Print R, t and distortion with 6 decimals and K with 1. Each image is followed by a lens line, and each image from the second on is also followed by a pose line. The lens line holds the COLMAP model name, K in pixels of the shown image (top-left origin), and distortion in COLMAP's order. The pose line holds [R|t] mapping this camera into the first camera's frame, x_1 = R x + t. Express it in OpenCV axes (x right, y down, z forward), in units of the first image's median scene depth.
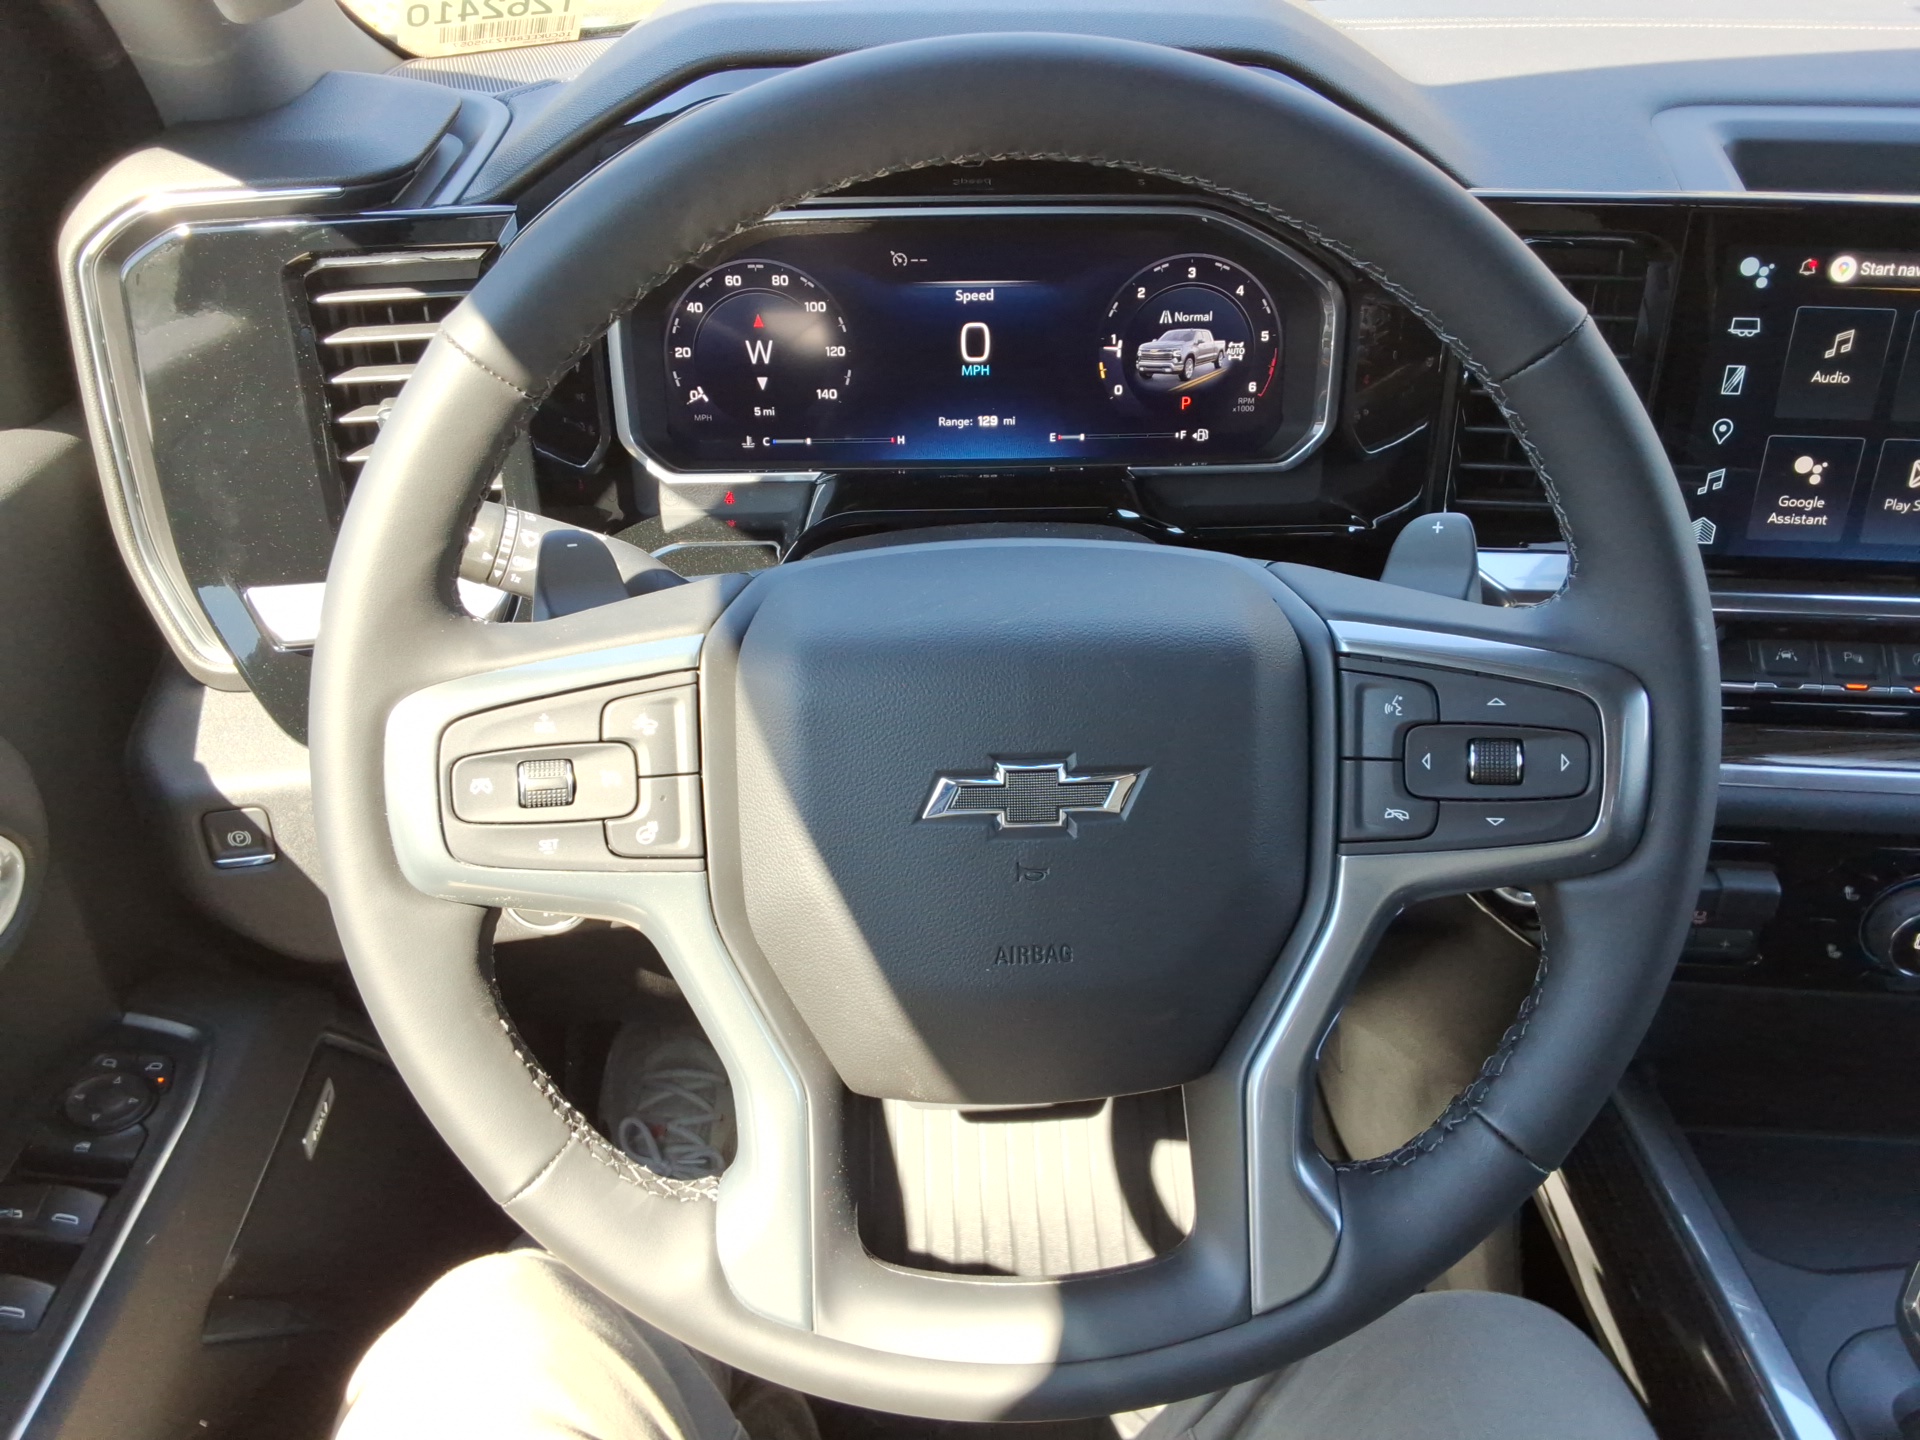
lens RADIAL K [[1552.2, 0, 975.0], [0, 1552.2, 711.6], [0, 0, 1]] dist [0.134318, -0.229611]
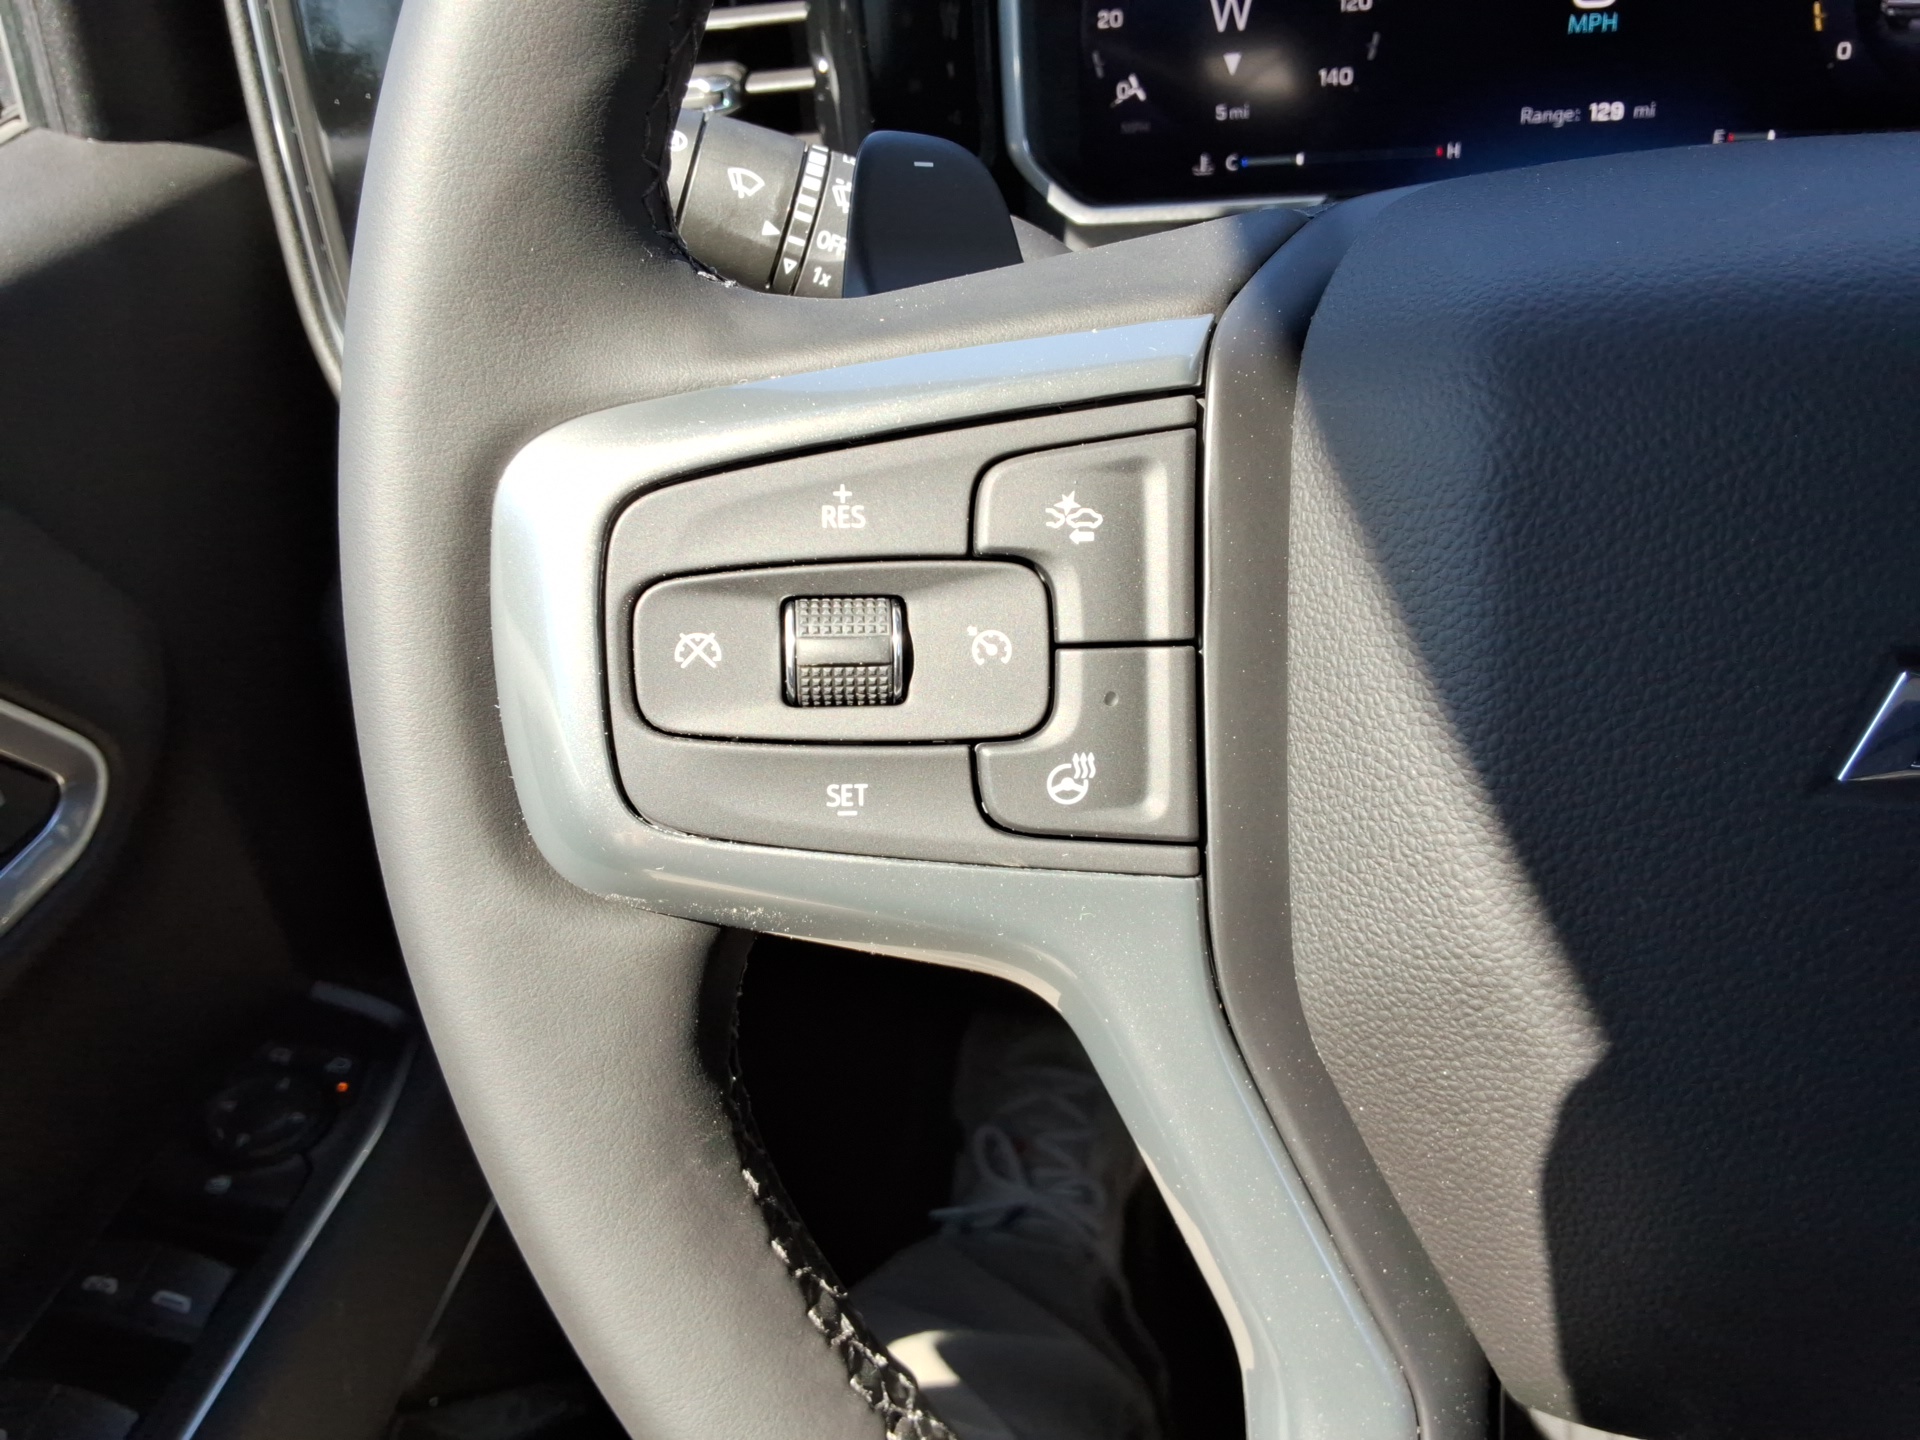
lens RADIAL K [[1579.2, 0, 979.4], [0, 1579.2, 716.5], [0, 0, 1]] dist [0.099743, -0.174852]
pose [[0.974544, 0.041009, -0.220412, -0.091534], [-0.031061, 0.998344, 0.048409, 0.026643], [0.222032, -0.040331, 0.974205, 0.377698]]
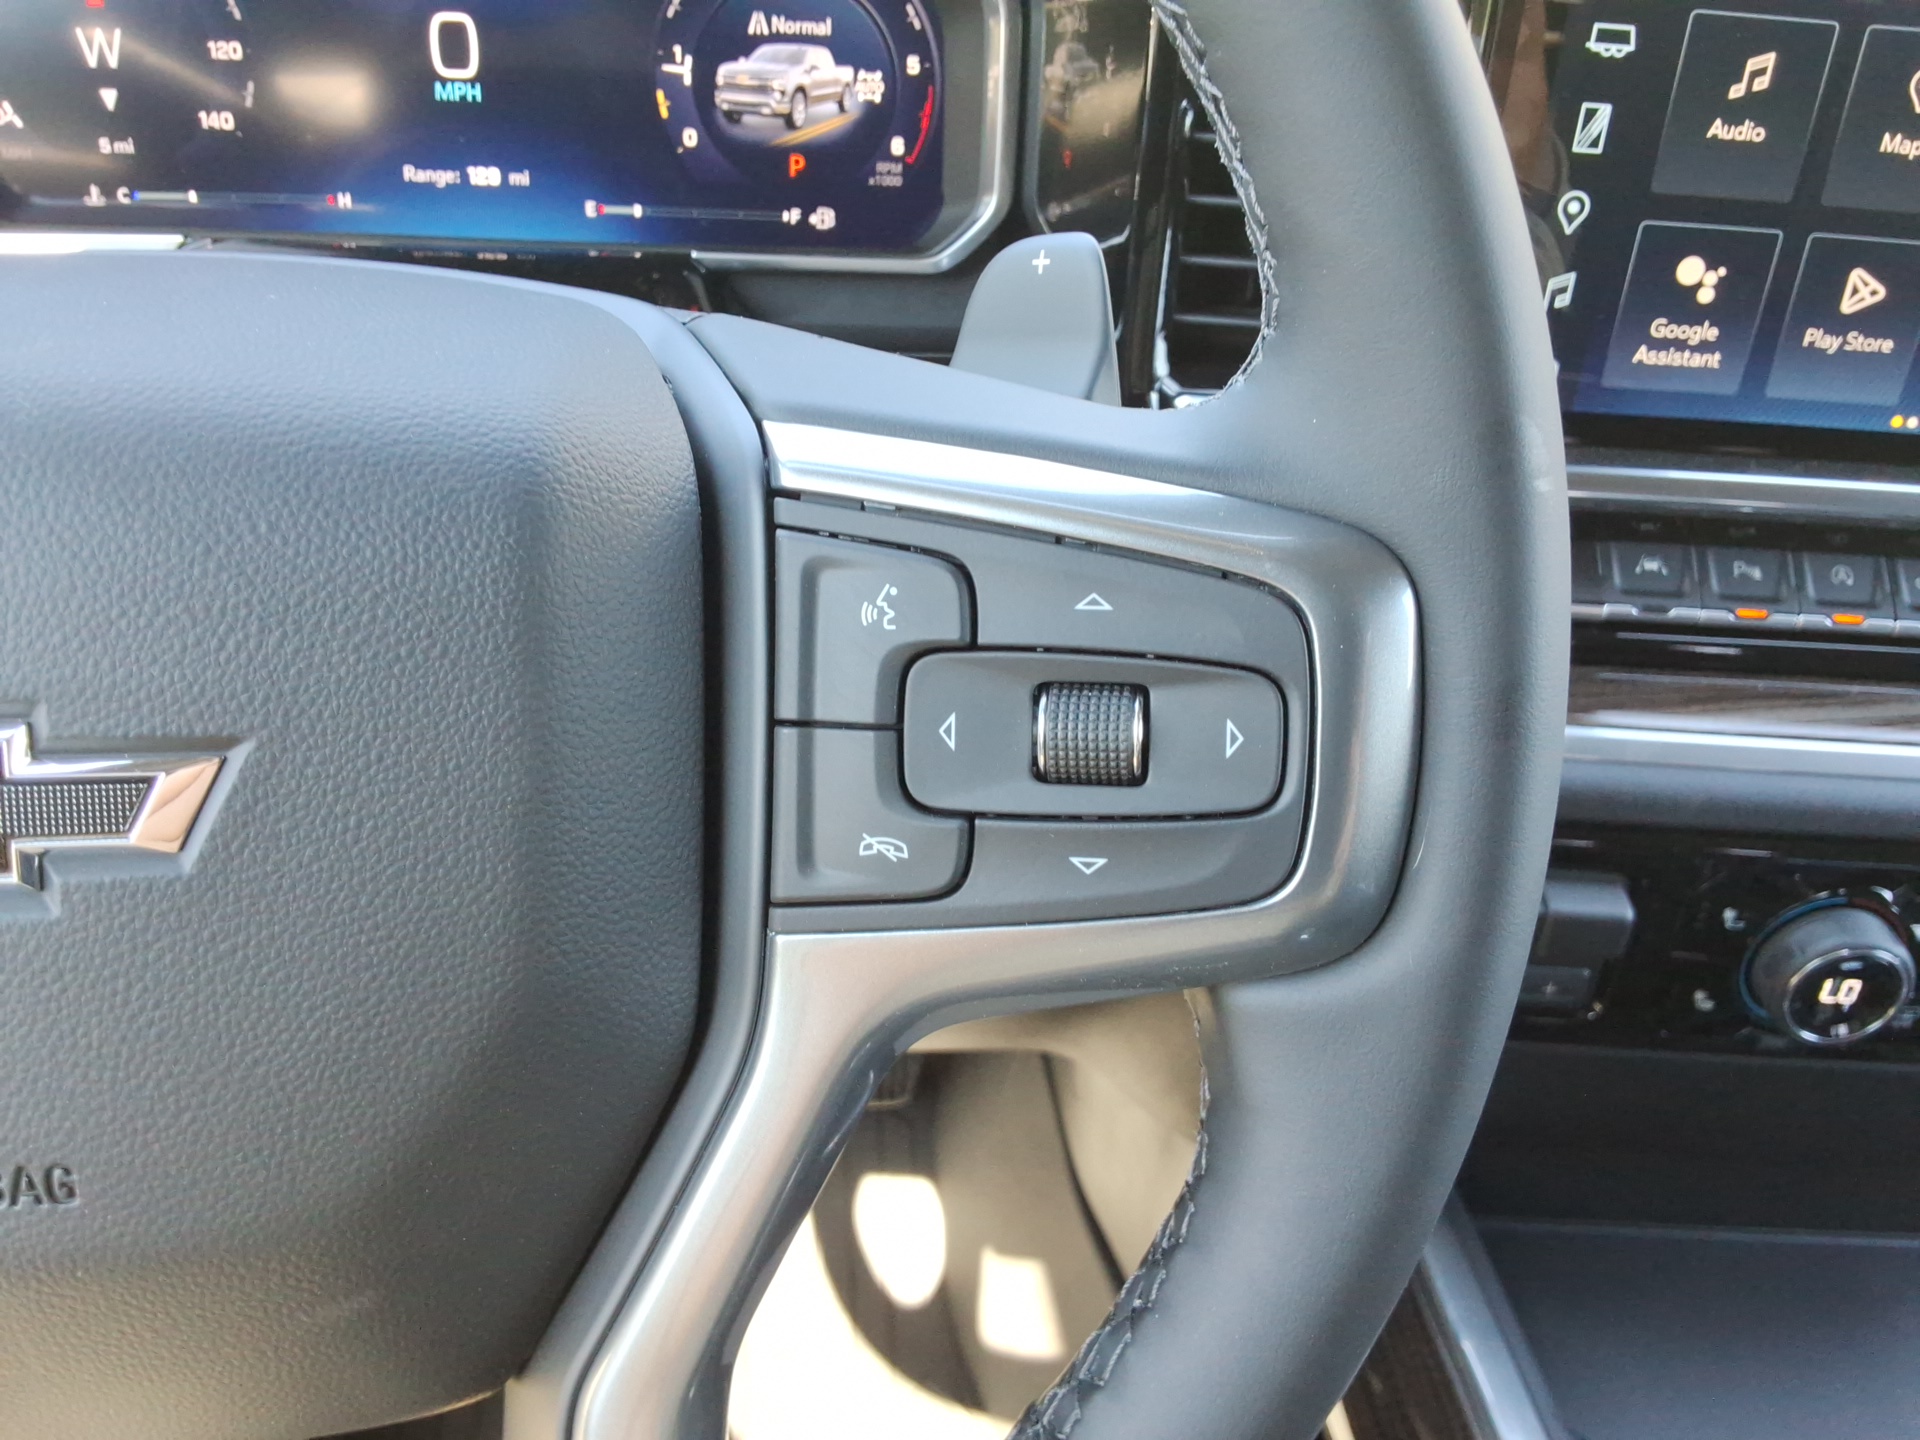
lens RADIAL K [[1579.2, 0, 979.4], [0, 1579.2, 716.5], [0, 0, 1]] dist [0.099743, -0.174852]
pose [[0.994973, 0.011728, 0.099456, 0.165552], [-0.015744, 0.999088, 0.039692, 0.005982], [-0.098899, -0.041059, 0.994250, 0.358522]]
